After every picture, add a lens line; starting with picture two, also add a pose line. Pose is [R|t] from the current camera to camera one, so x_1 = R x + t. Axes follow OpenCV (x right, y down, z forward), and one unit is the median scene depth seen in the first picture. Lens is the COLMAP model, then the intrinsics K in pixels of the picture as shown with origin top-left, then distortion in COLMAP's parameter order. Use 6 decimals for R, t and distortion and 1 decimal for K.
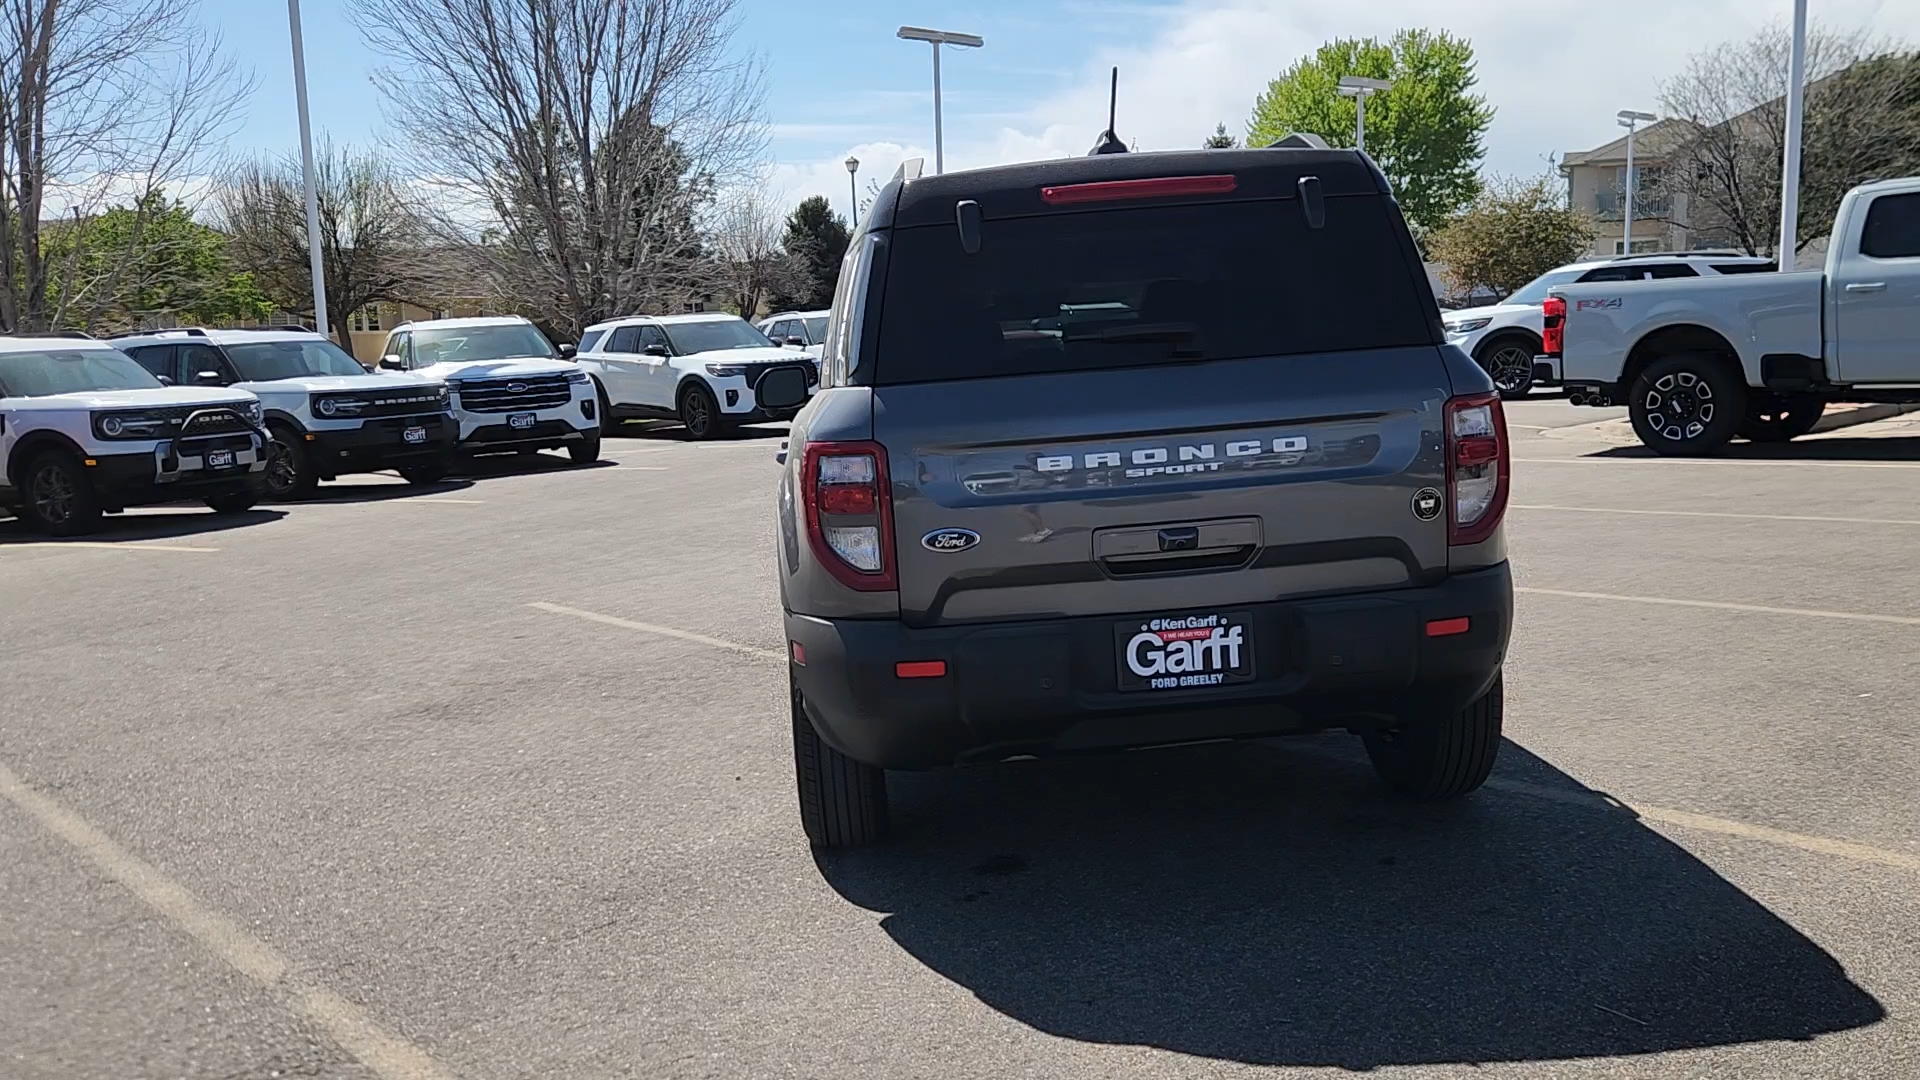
lens RADIAL K [[1622.9, 0, 951.0], [0, 1622.9, 541.7], [0, 0, 1]] dist [0.040475, -0.032960]
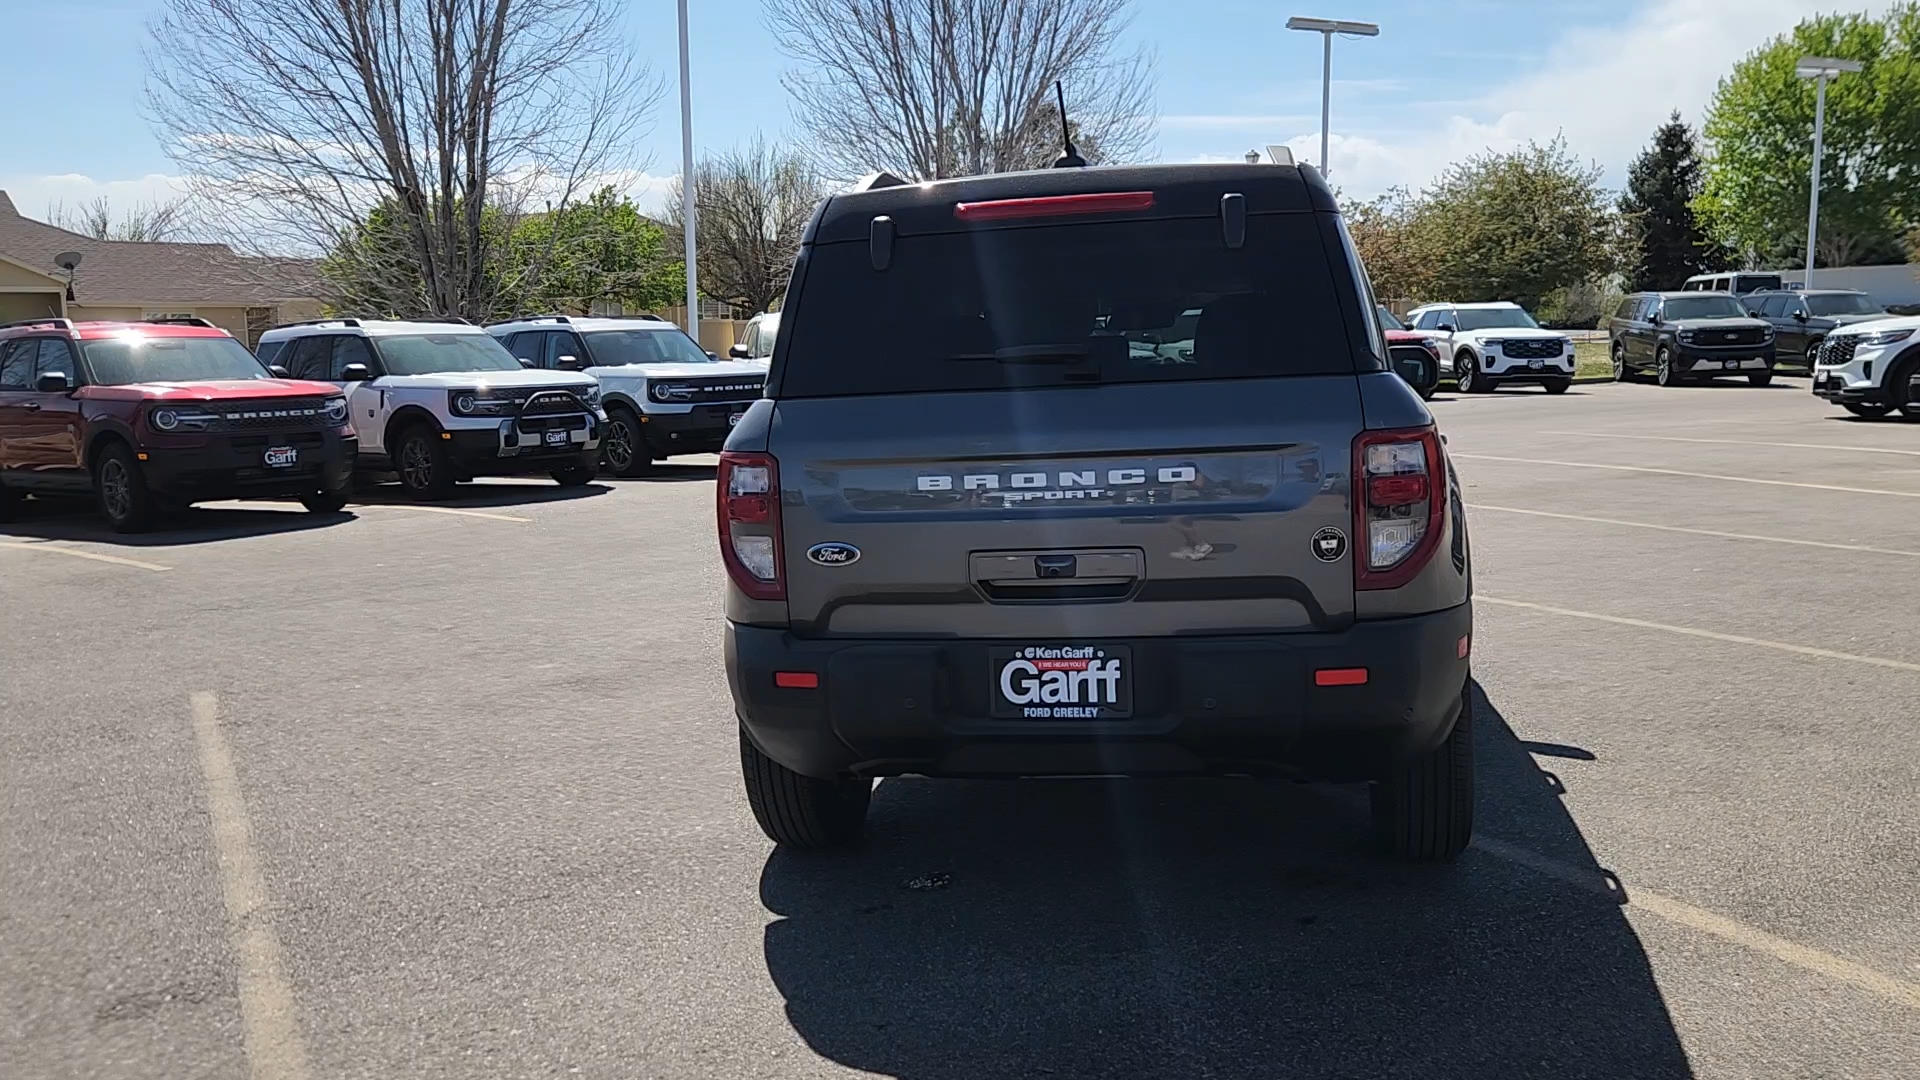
lens RADIAL K [[1622.9, 0, 953.8], [0, 1622.9, 547.8], [0, 0, 1]] dist [0.040475, -0.032960]
pose [[0.967332, 0.055126, -0.247446, 0.318373], [-0.053240, 0.998479, 0.014313, -0.023245], [0.247858, -0.000671, 0.968796, 0.041386]]
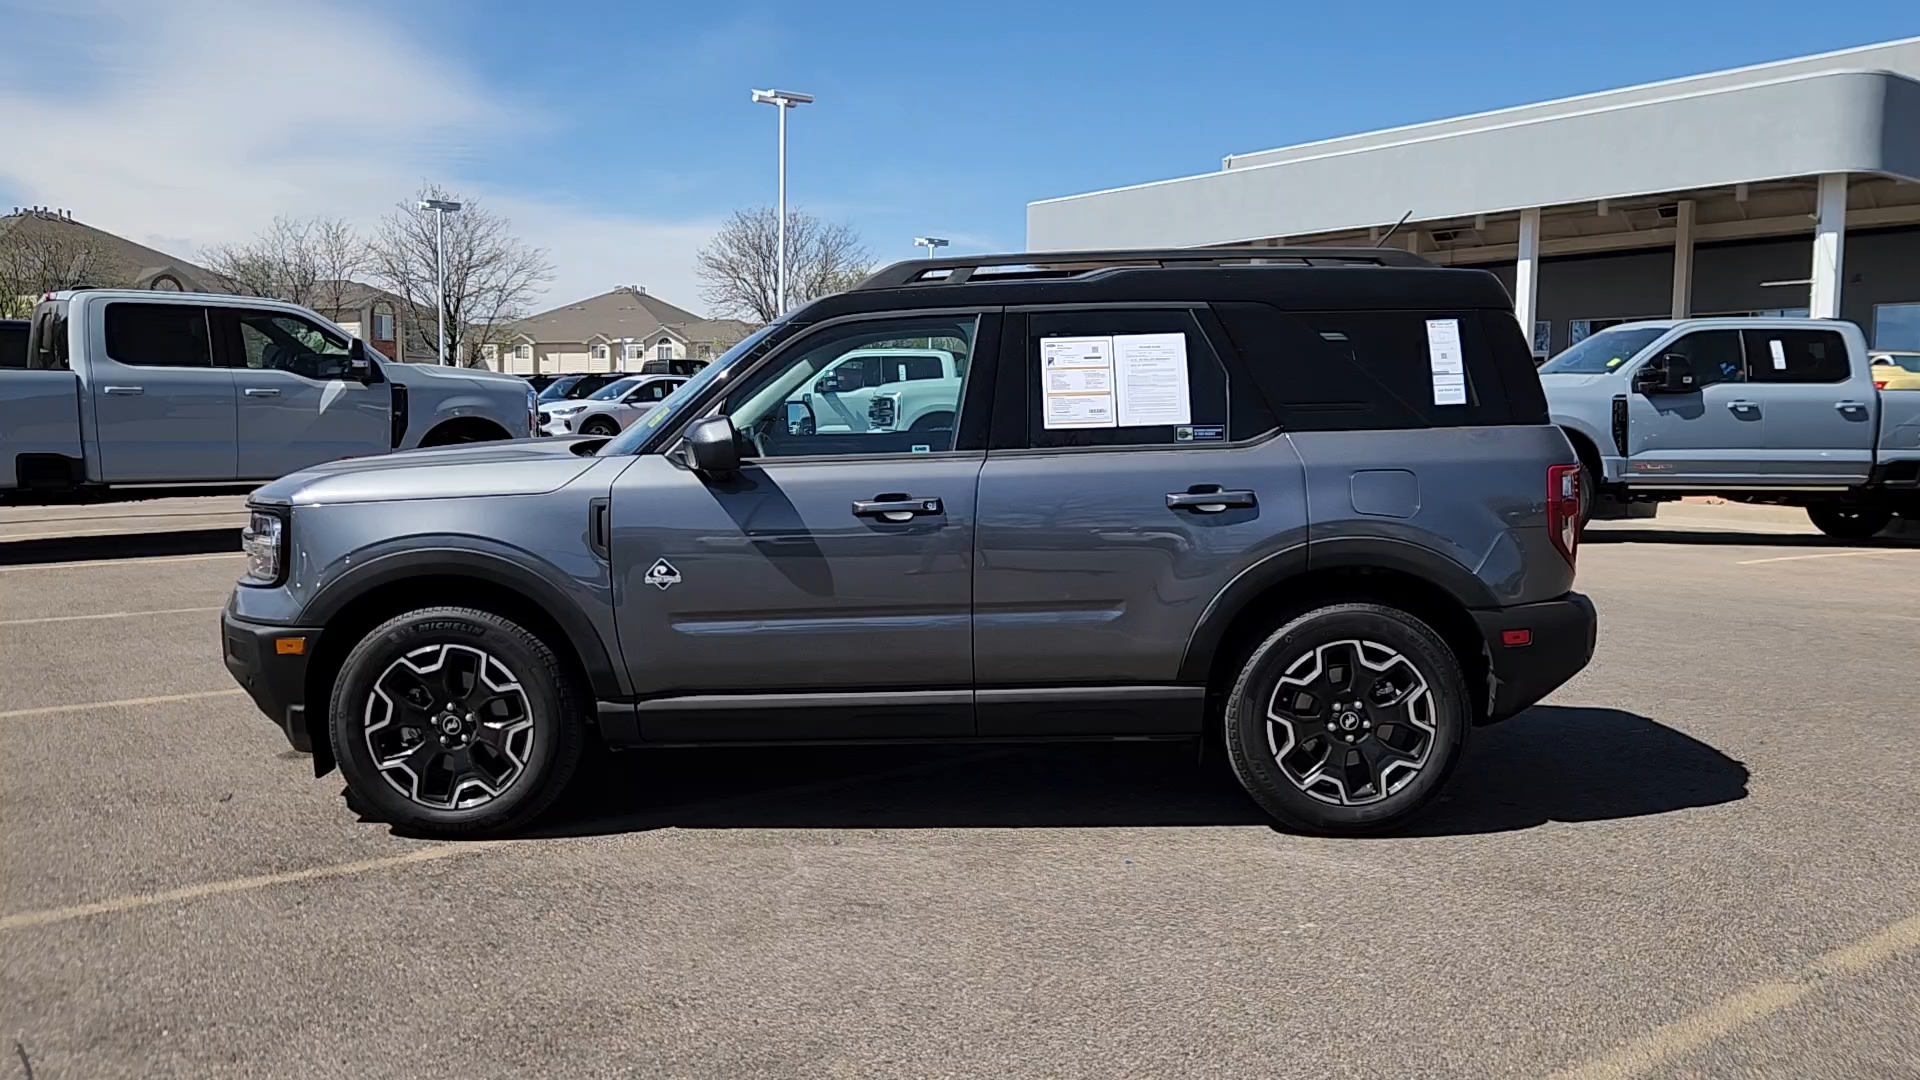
lens RADIAL K [[1622.9, 0, 950.8], [0, 1622.9, 538.2], [0, 0, 1]] dist [0.040475, -0.032960]
pose [[0.069093, -0.033650, 0.997043, -1.460623], [0.116835, 0.992826, 0.025411, -0.095476], [-0.990745, 0.114734, 0.072529, 1.424763]]
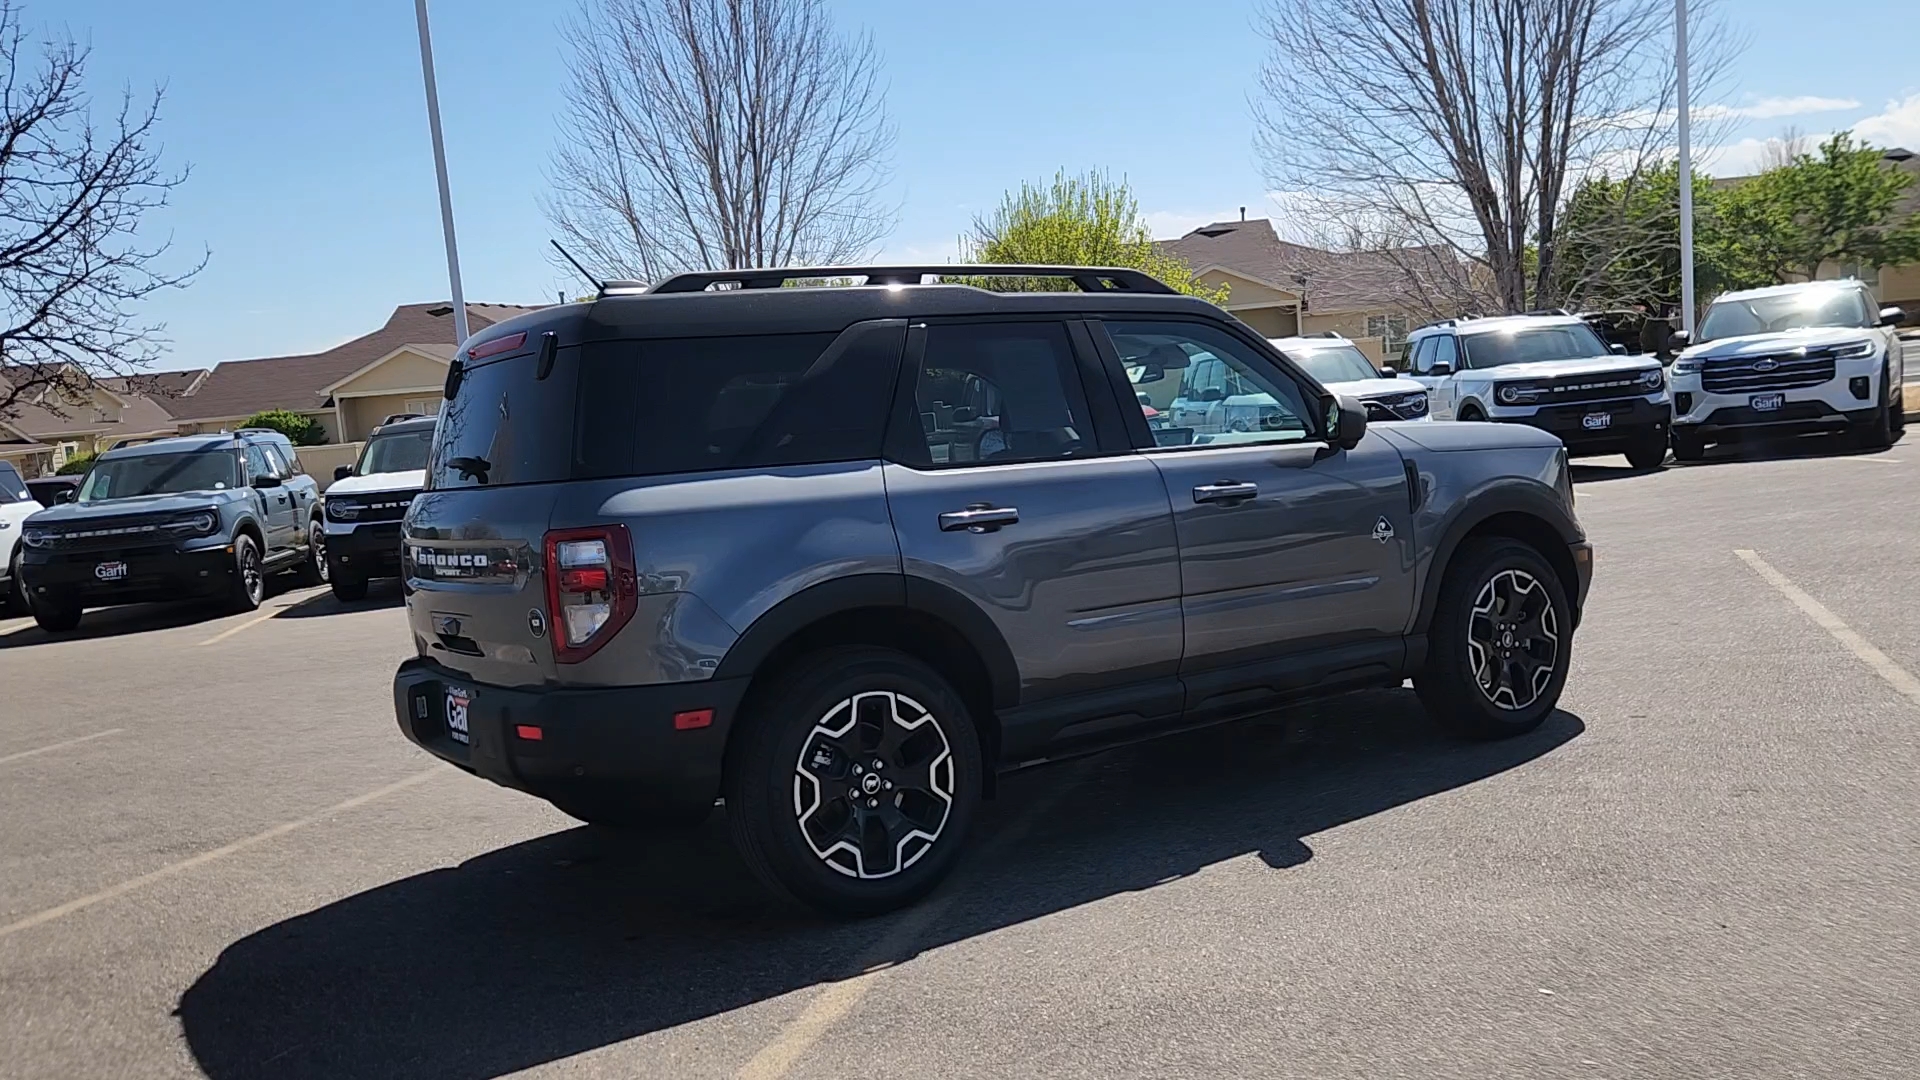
lens RADIAL K [[1622.9, 0, 950.0], [0, 1622.9, 549.6], [0, 0, 1]] dist [0.040475, -0.032960]
pose [[0.513760, 0.084370, -0.853775, 1.419609], [-0.047364, 0.996424, 0.069965, -0.168753], [0.856625, 0.004493, 0.515919, 0.667522]]
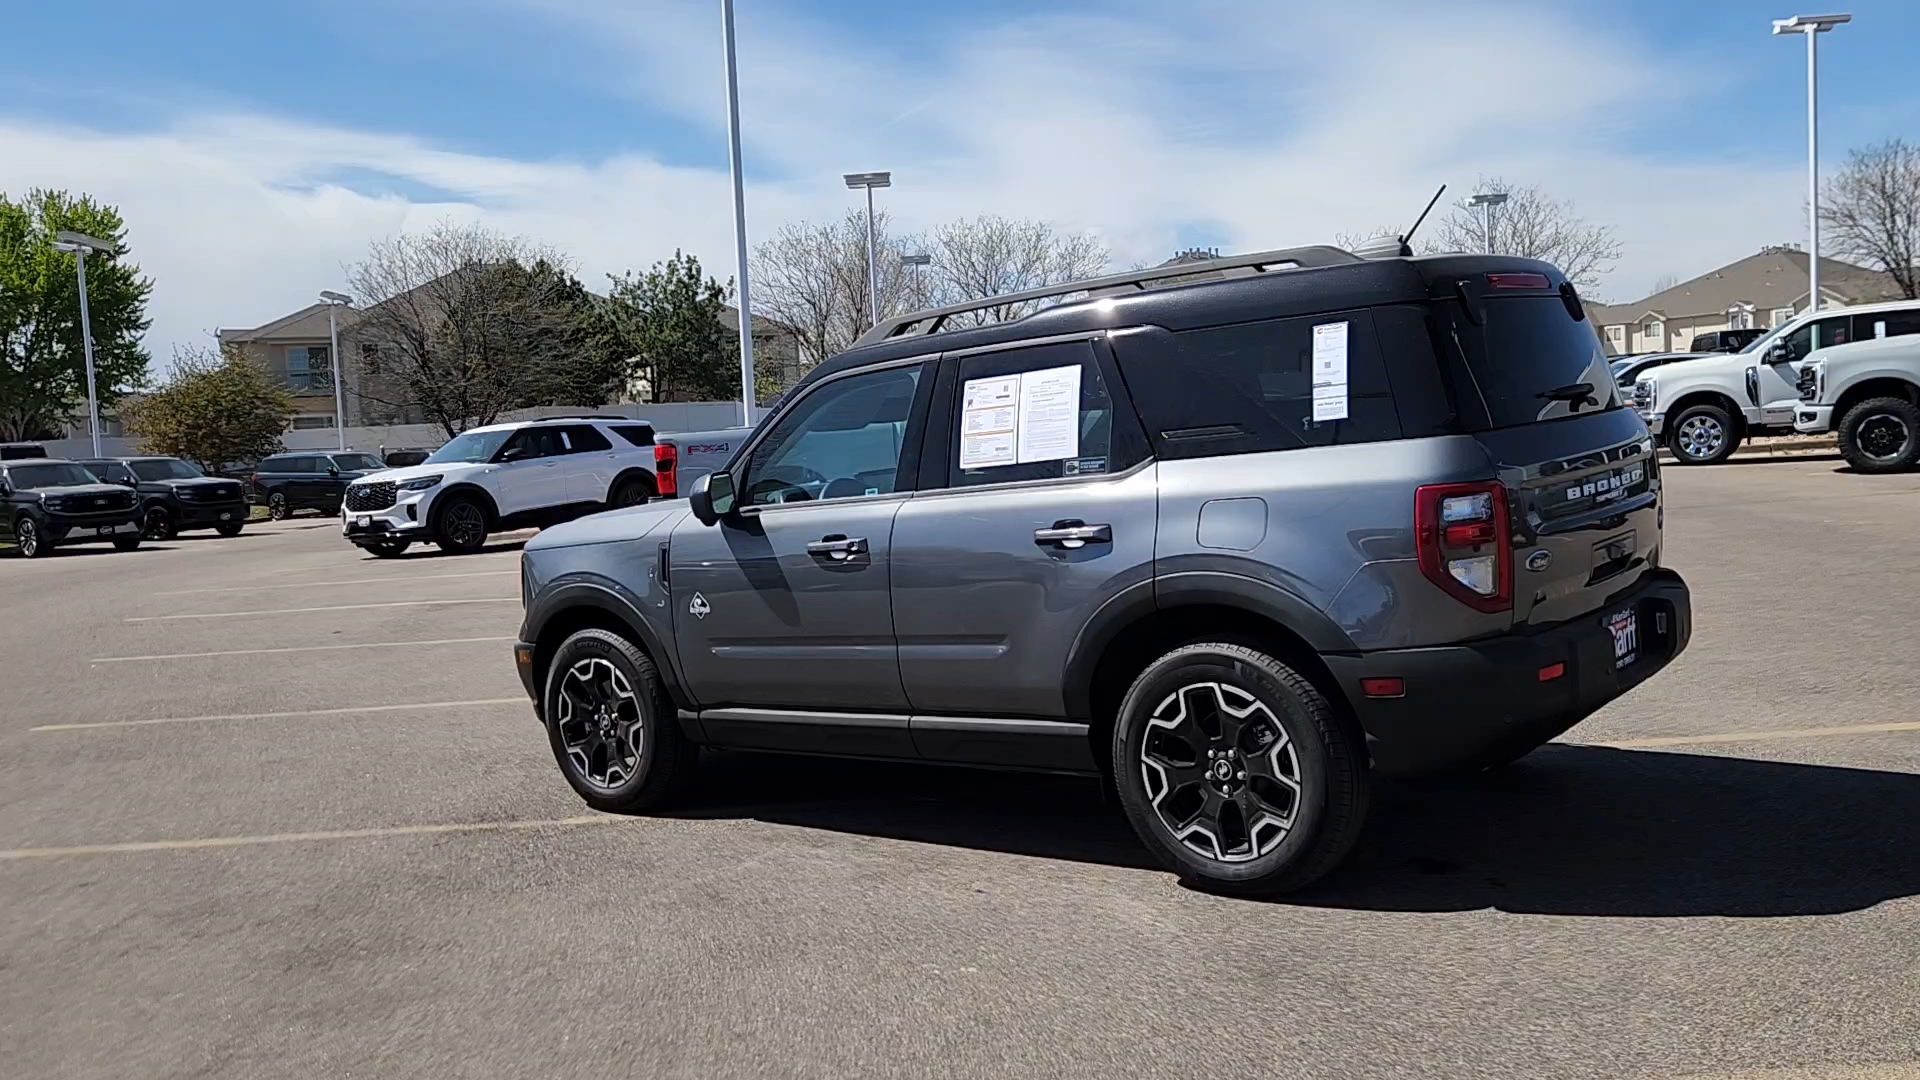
lens RADIAL K [[1622.9, 0, 947.7], [0, 1622.9, 536.5], [0, 0, 1]] dist [0.040475, -0.032960]
pose [[0.685920, -0.046226, 0.726207, -1.140432], [0.127454, 0.990185, -0.057354, -0.005330], [-0.716428, 0.131898, 0.685079, 0.491418]]
